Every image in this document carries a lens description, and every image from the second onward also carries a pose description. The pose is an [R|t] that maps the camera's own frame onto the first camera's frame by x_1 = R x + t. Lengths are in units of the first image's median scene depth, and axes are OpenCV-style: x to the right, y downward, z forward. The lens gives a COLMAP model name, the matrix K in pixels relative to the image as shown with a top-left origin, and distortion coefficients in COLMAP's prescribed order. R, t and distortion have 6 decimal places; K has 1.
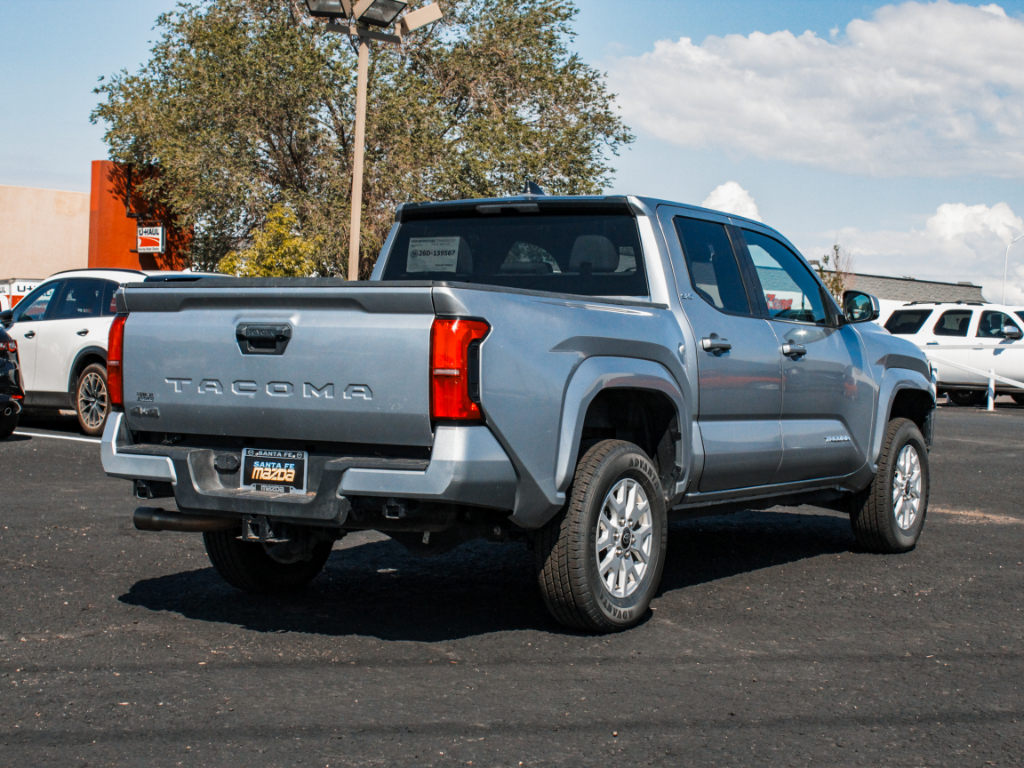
lens RADIAL K [[1831.9, 0, 512.0], [0, 1831.9, 384.0], [0, 0, 1]] dist [-0.079231, -0.119316]
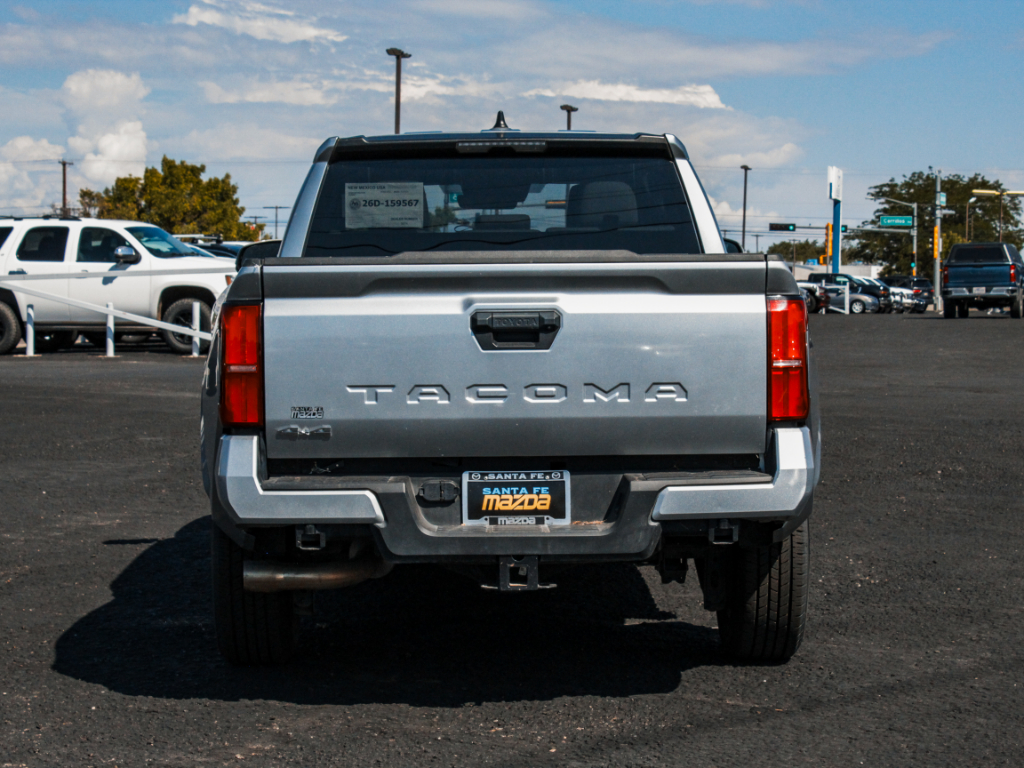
lens RADIAL K [[2404.6, 0, 512.0], [0, 2404.6, 384.0], [0, 0, 1]] dist [0.073110, 0.193966]
pose [[0.839502, -0.051872, 0.540875, -0.681736], [0.035275, 0.998536, 0.041012, -0.043046], [-0.542211, -0.015350, 0.840102, 0.139181]]
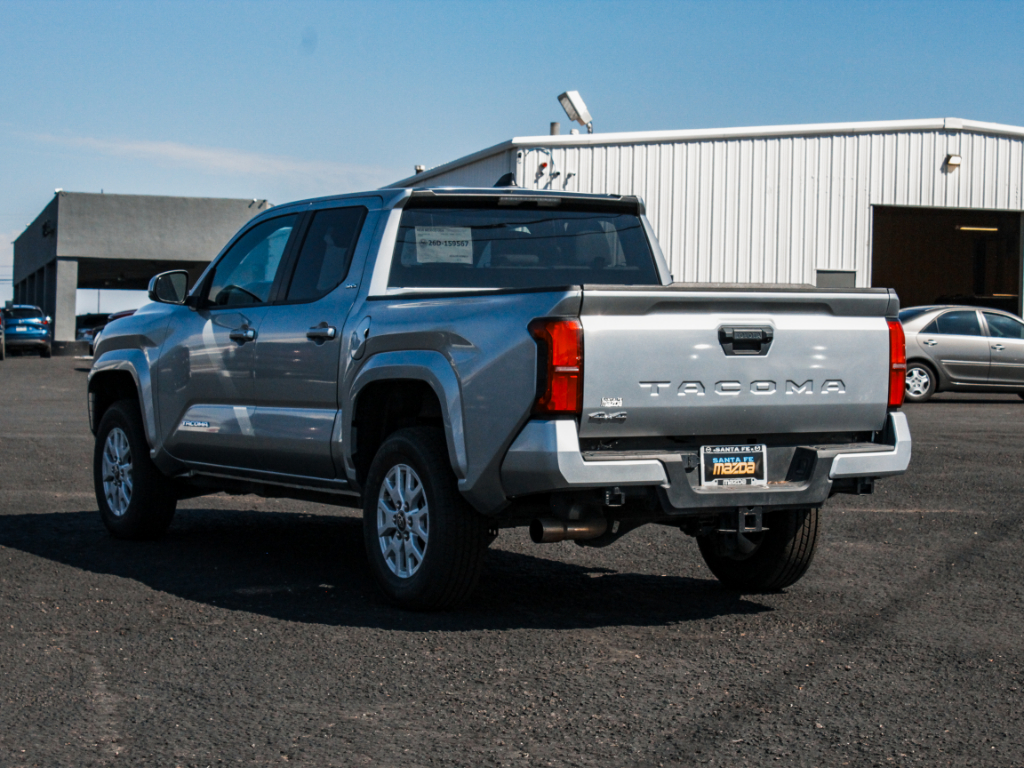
lens RADIAL K [[2404.6, 0, 512.0], [0, 2404.6, 384.0], [0, 0, 1]] dist [0.073110, 0.193966]
pose [[0.485718, -0.041630, 0.873124, -1.400940], [0.021056, 0.999133, 0.035925, -0.051930], [-0.873862, 0.000935, 0.486173, 0.433579]]
